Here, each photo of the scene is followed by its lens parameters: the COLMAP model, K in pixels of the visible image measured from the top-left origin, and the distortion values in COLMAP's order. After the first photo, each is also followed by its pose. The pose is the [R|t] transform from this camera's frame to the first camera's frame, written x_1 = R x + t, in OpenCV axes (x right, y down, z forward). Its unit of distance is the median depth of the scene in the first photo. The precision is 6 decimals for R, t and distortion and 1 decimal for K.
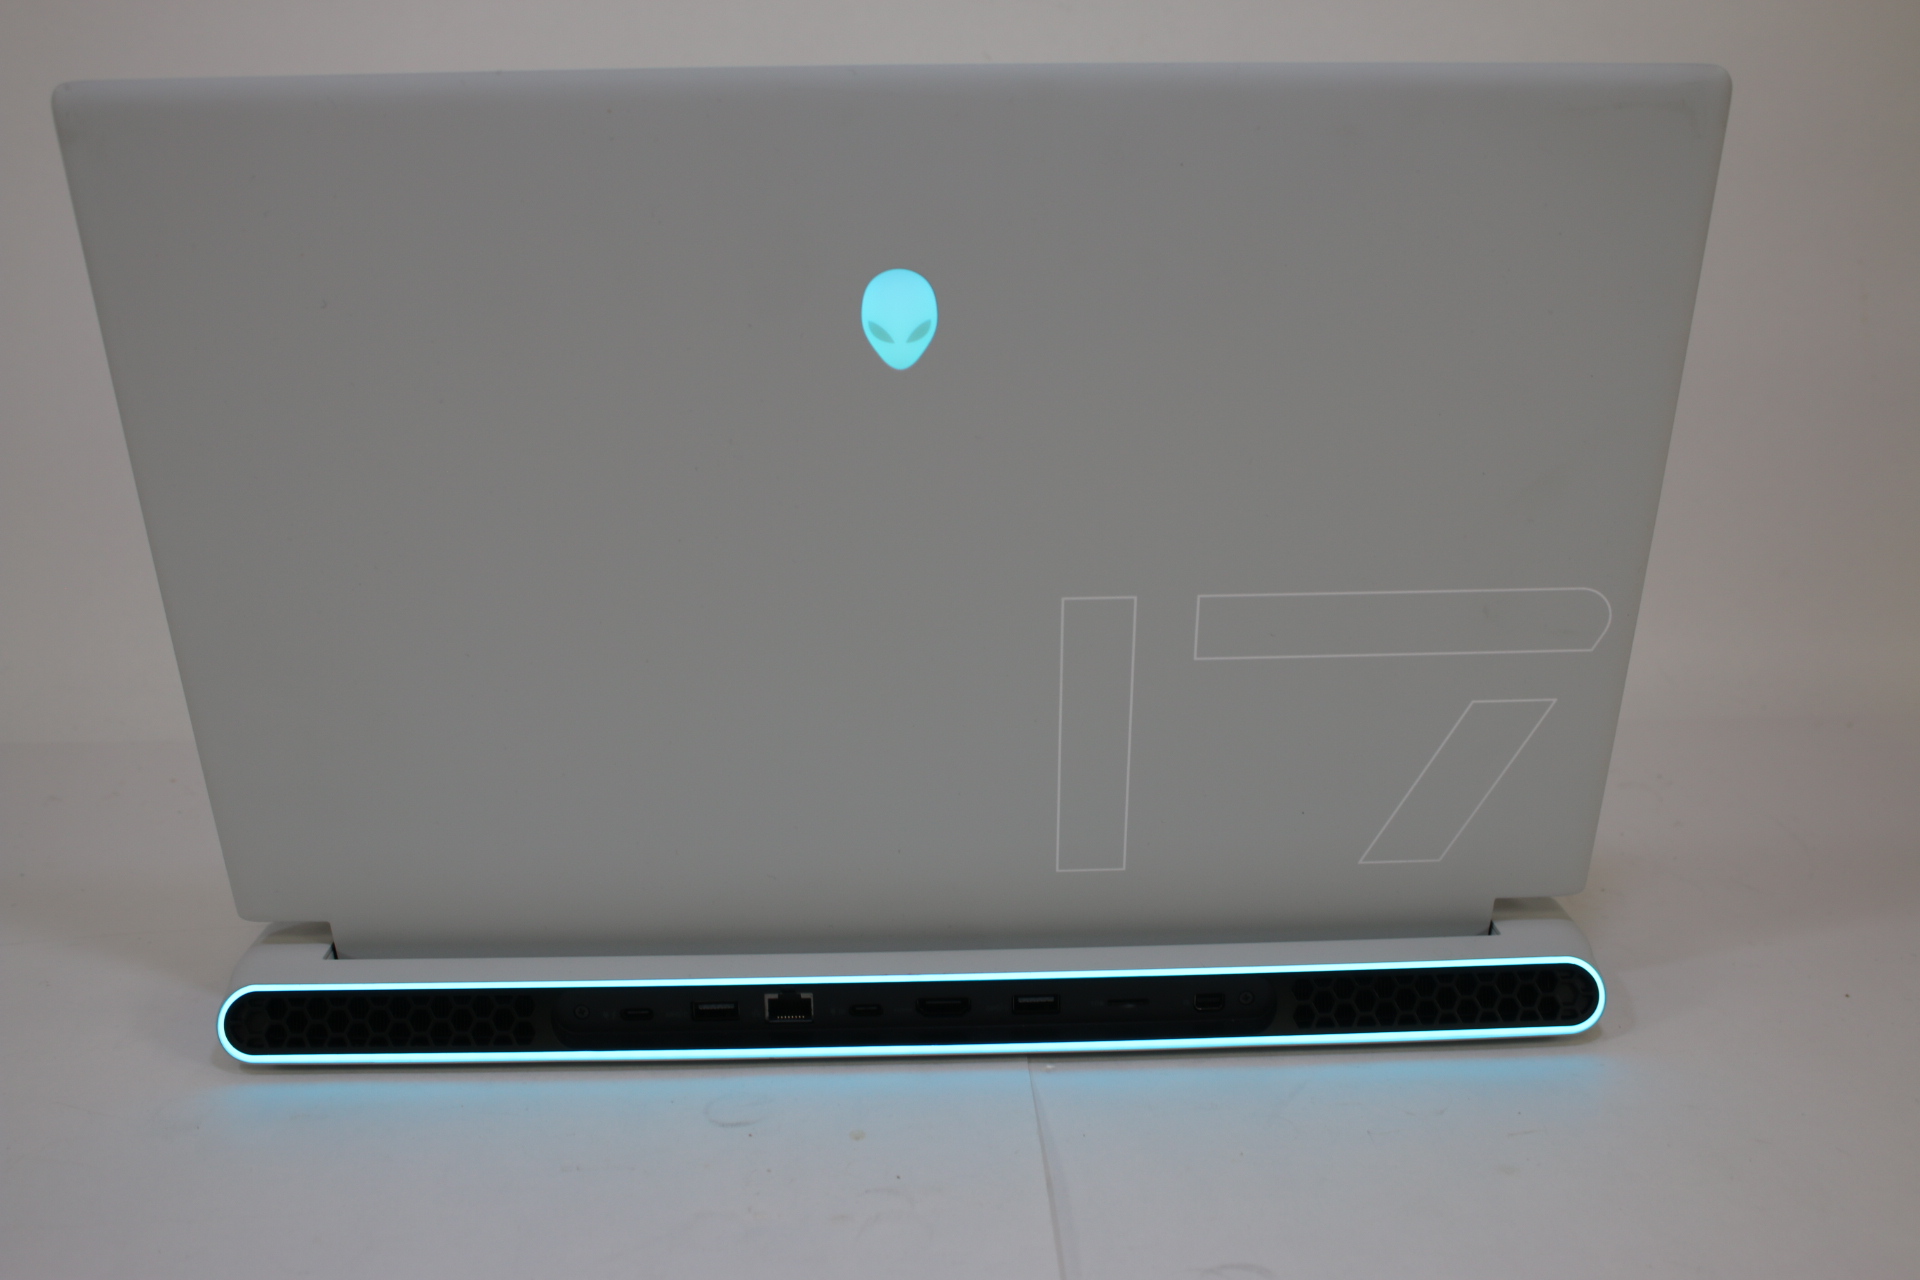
lens RADIAL K [[1996.8, 0, 960.0], [0, 1996.8, 640.0], [0, 0, 1]] dist [-0.001624, -0.006951]
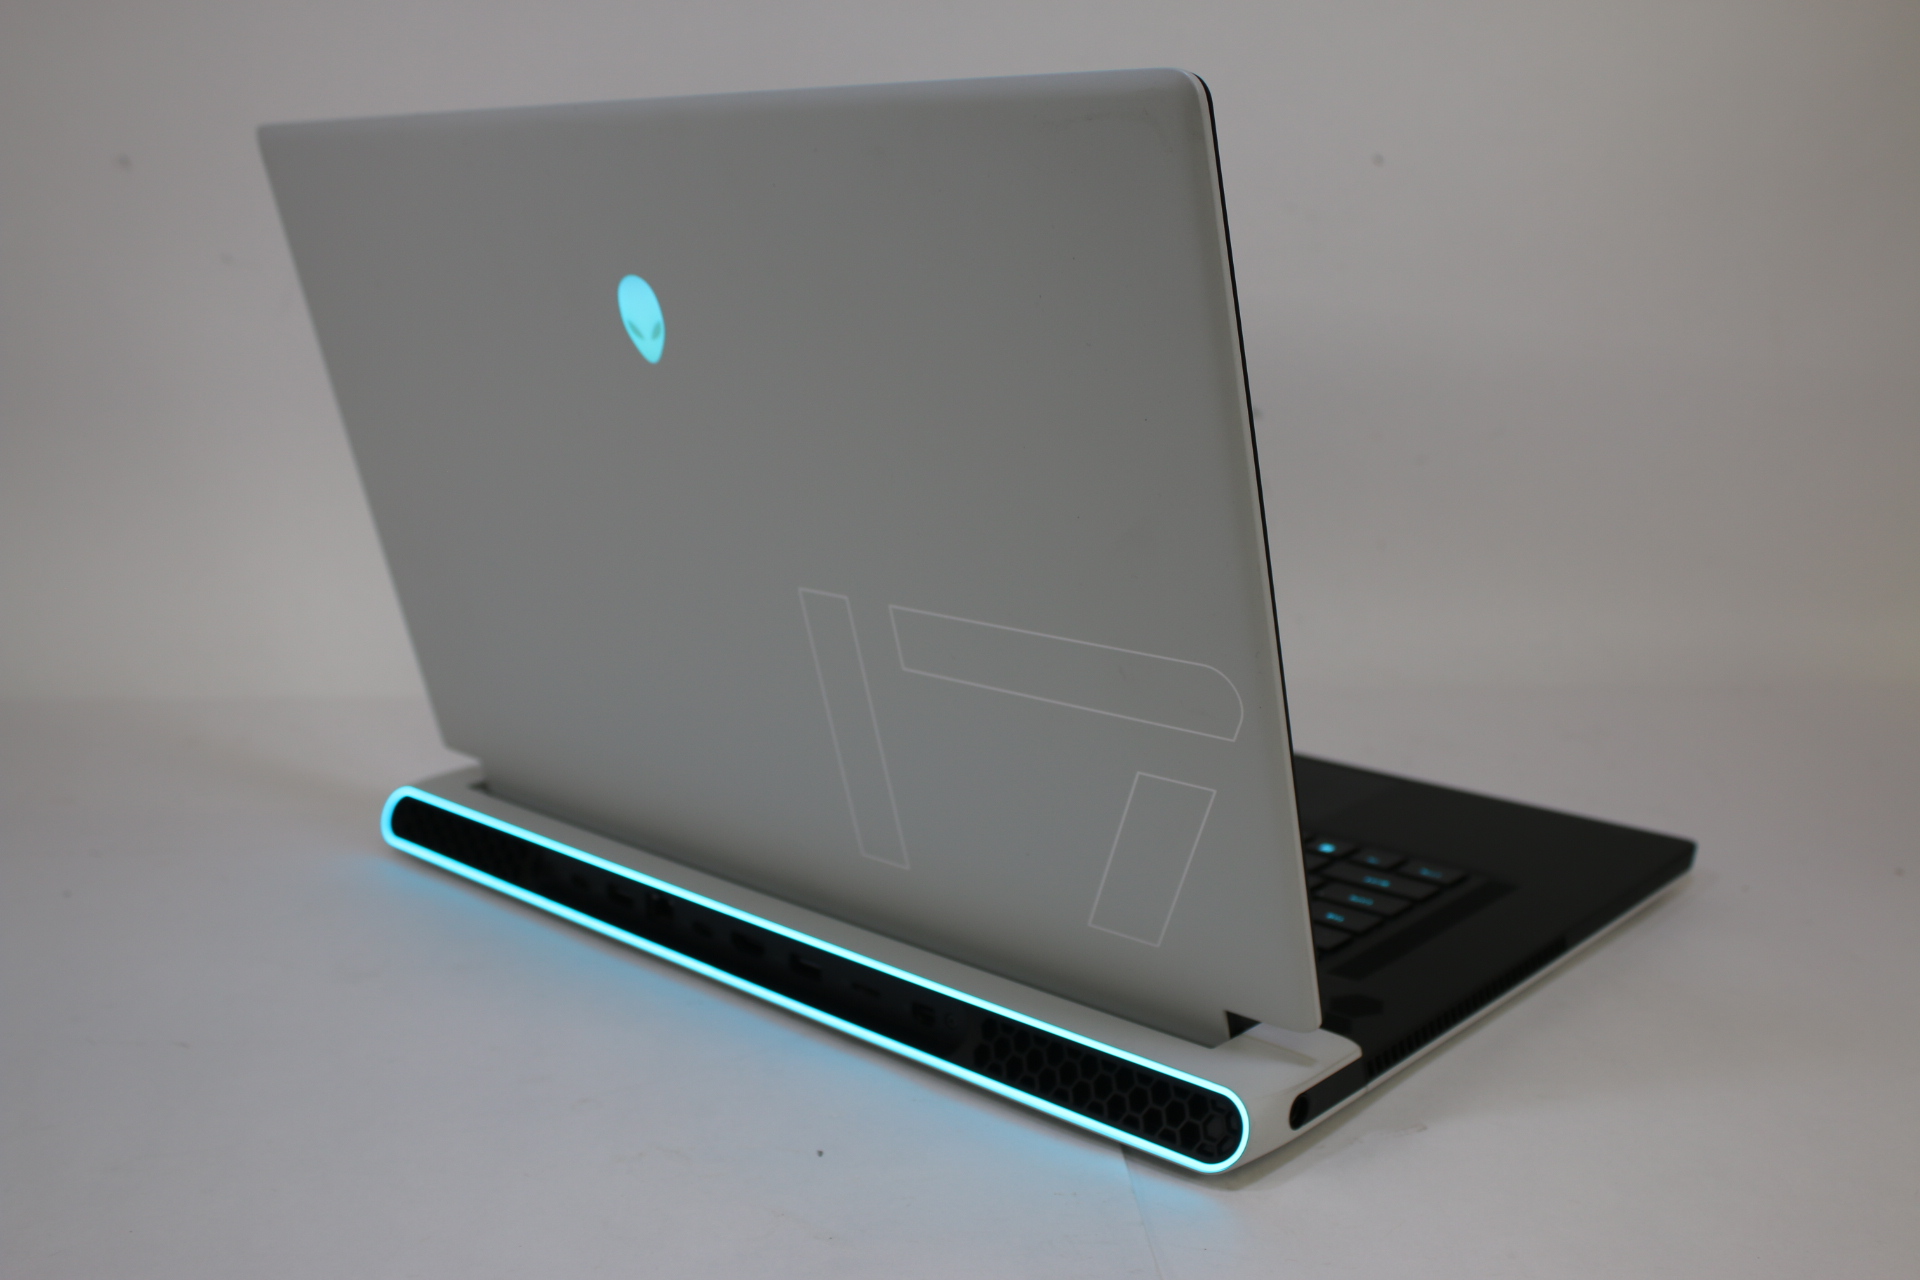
lens RADIAL K [[1996.8, 0, 960.0], [0, 1996.8, 640.0], [0, 0, 1]] dist [-0.001624, -0.006951]
pose [[0.703066, 0.156068, -0.693788, 0.869732], [-0.250492, 0.967441, -0.036215, 0.025142], [0.665547, 0.199250, 0.719269, 0.236240]]
